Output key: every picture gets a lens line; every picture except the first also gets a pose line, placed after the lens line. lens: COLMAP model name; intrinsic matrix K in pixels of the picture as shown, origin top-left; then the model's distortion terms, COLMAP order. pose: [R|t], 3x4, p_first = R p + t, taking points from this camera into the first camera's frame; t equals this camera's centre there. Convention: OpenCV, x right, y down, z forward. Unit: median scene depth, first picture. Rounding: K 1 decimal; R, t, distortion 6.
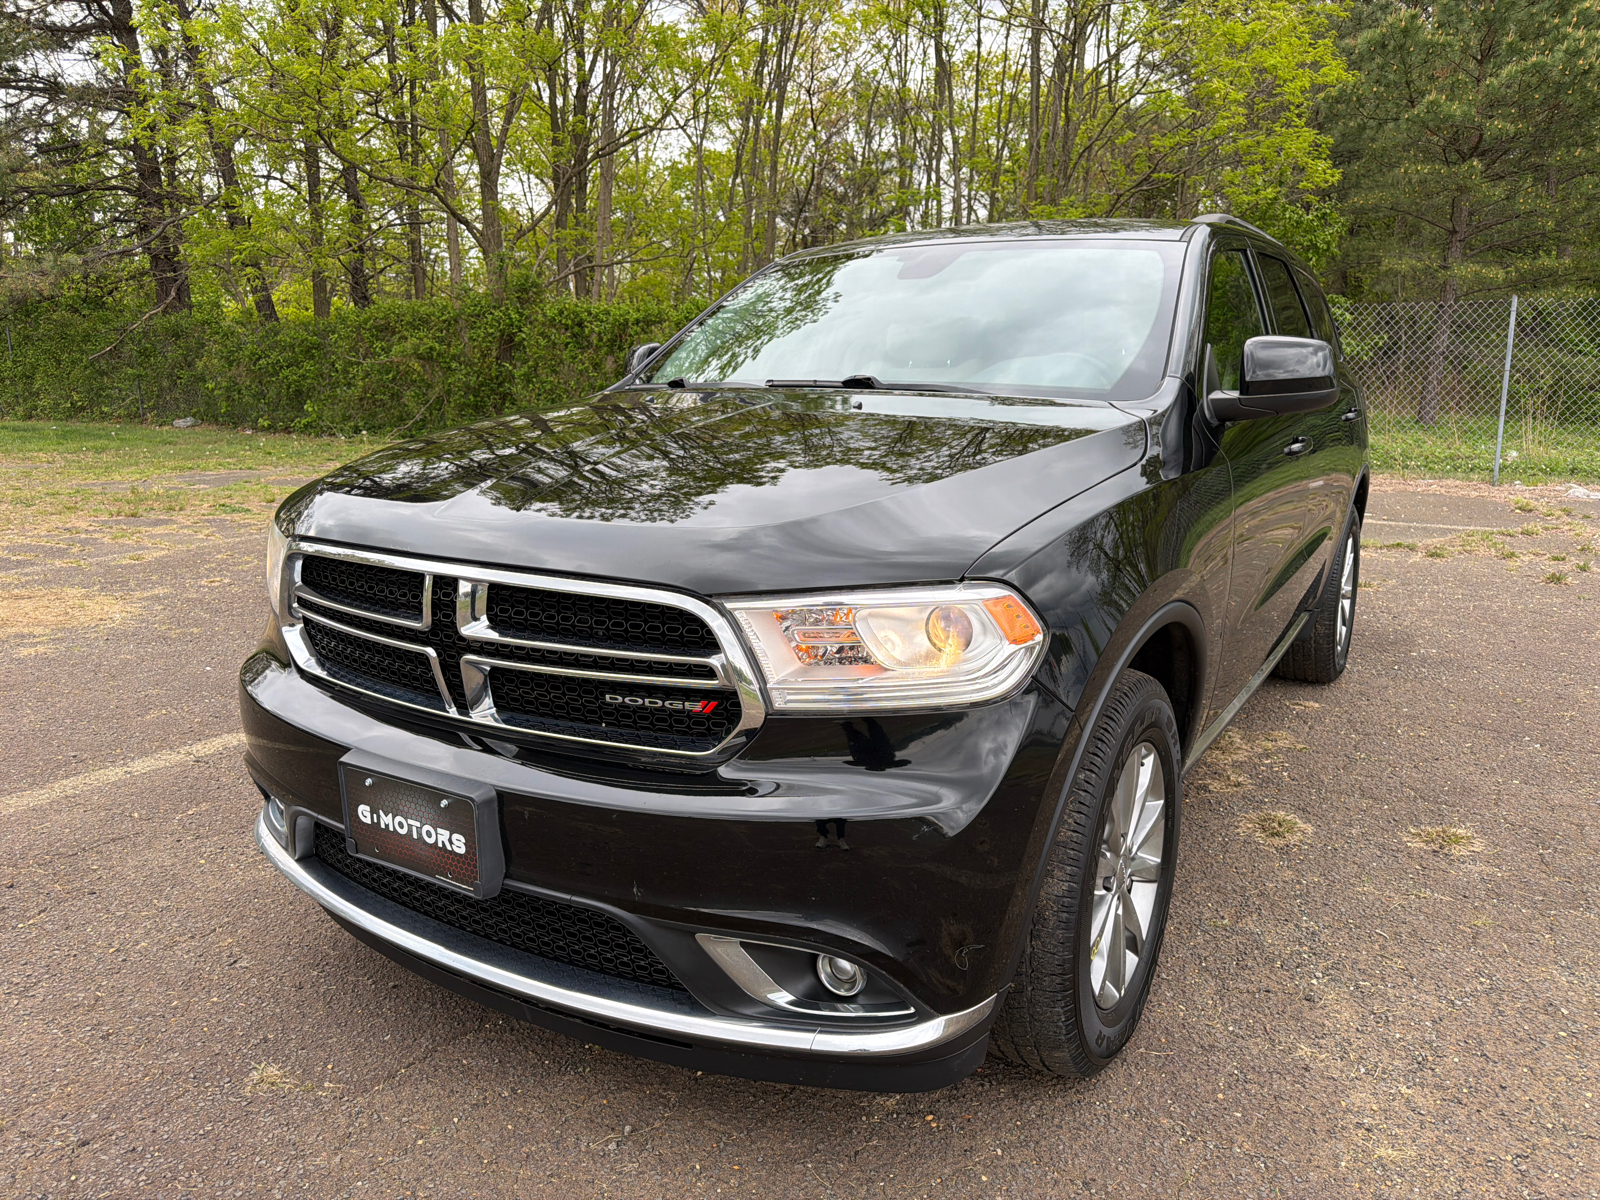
lens RADIAL K [[1171.8, 0, 802.9], [0, 1171.8, 593.6], [0, 0, 1]] dist [0.034220, -0.036700]
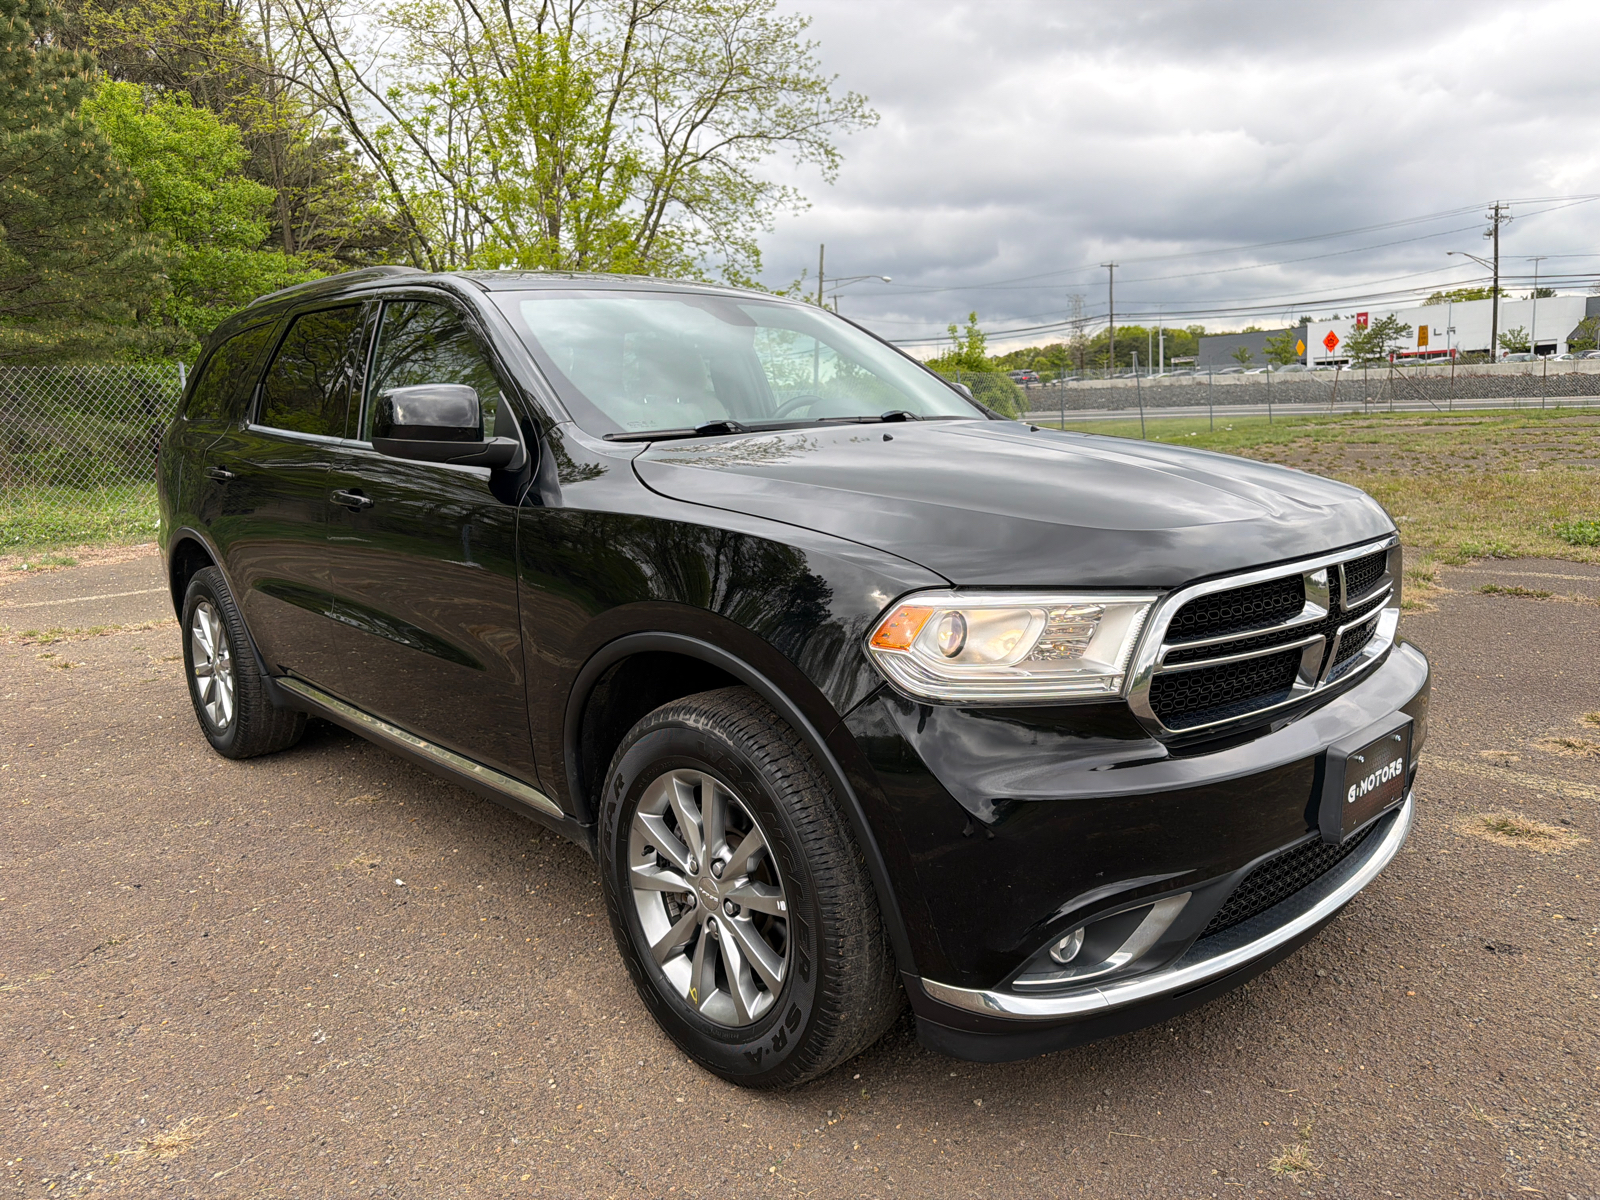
lens RADIAL K [[1171.8, 0, 783.0], [0, 1171.8, 594.6], [0, 0, 1]] dist [0.034220, -0.036700]
pose [[0.256867, -0.162982, 0.952605, -1.520008], [0.219558, 0.969746, 0.106712, -0.224376], [-0.941177, 0.181741, 0.284880, 1.153337]]
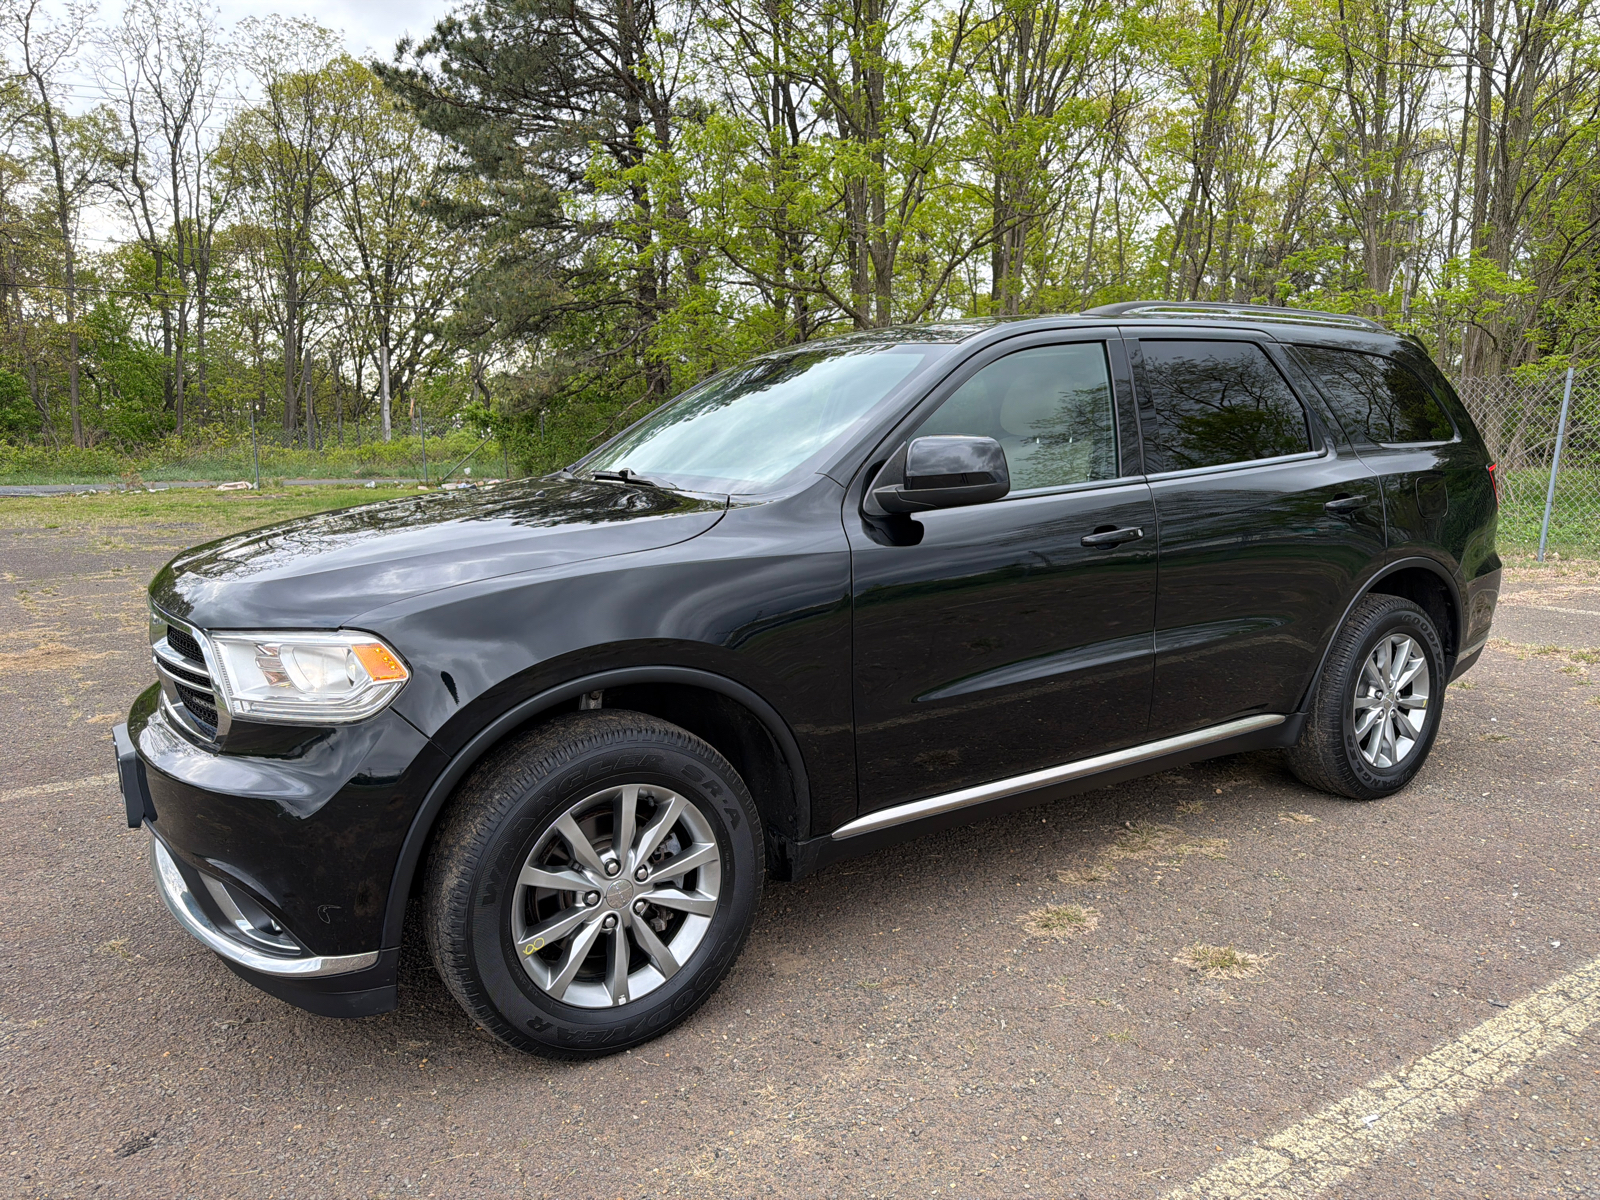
lens RADIAL K [[1171.8, 0, 806.2], [0, 1171.8, 598.8], [0, 0, 1]] dist [0.034220, -0.036700]
pose [[0.904776, 0.049134, -0.423044, 1.036431], [-0.072163, 0.996646, -0.038582, -0.029334], [0.419730, 0.065436, 0.905287, 0.000116]]
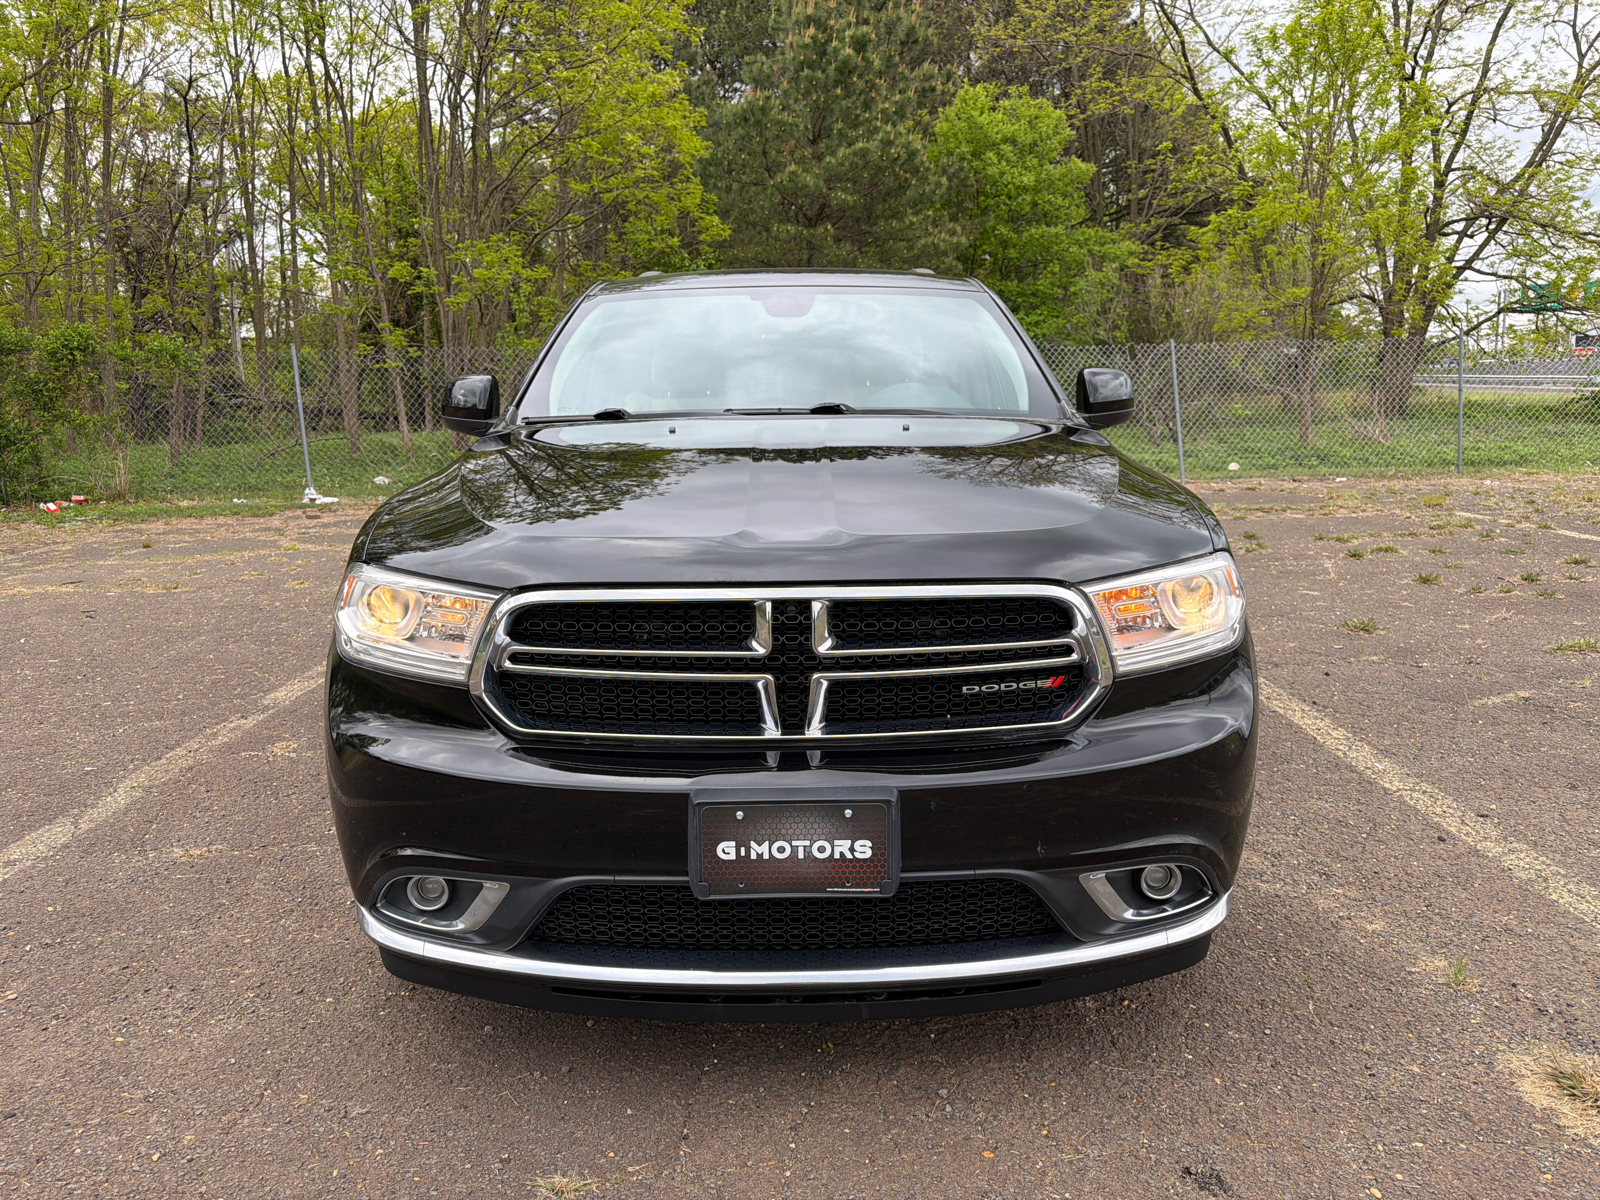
lens RADIAL K [[1171.8, 0, 781.8], [0, 1171.8, 578.8], [0, 0, 1]] dist [0.034220, -0.036700]
pose [[0.850086, -0.097724, 0.517498, -0.821083], [0.117677, 0.993035, -0.005782, -0.027554], [-0.513329, 0.065812, 0.855665, 0.119973]]
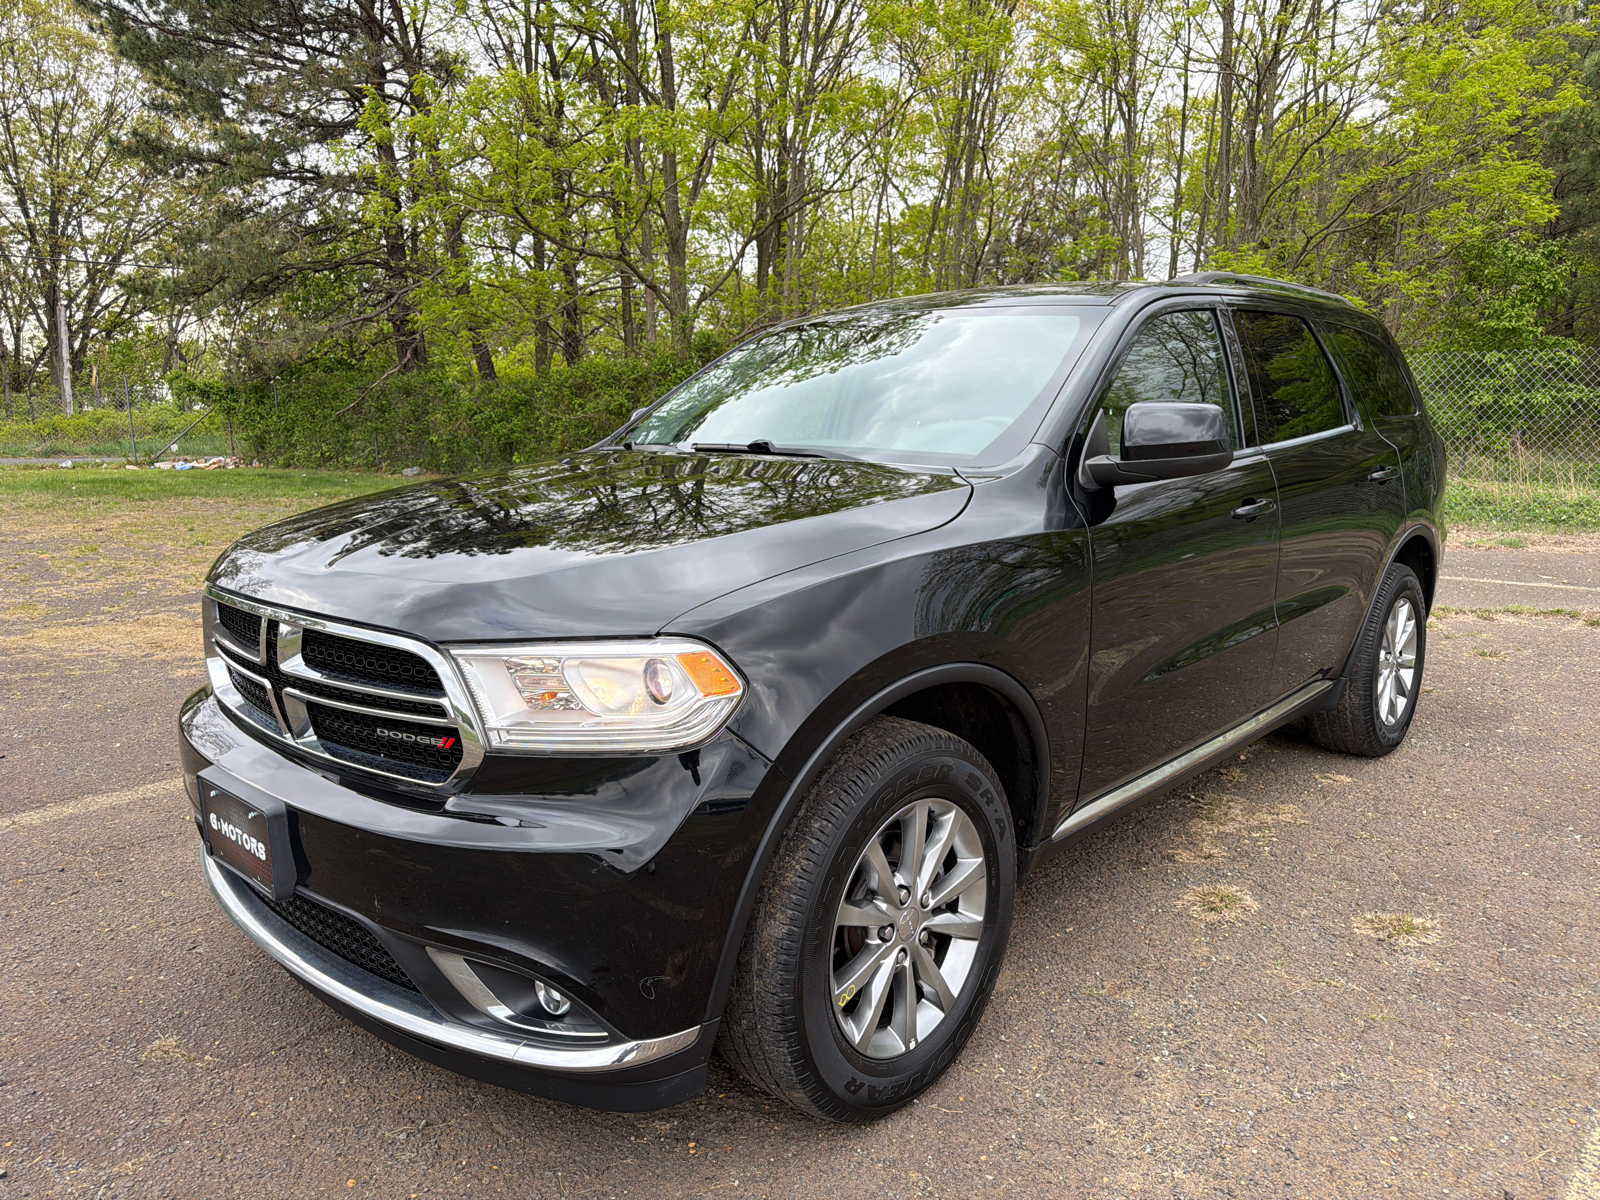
lens RADIAL K [[1171.8, 0, 812.1], [0, 1171.8, 597.0], [0, 0, 1]] dist [0.034220, -0.036700]
pose [[0.980732, 0.025218, -0.193724, 0.427315], [-0.032370, 0.998903, -0.033841, -0.014129], [0.192658, 0.039460, 0.980472, -0.036246]]
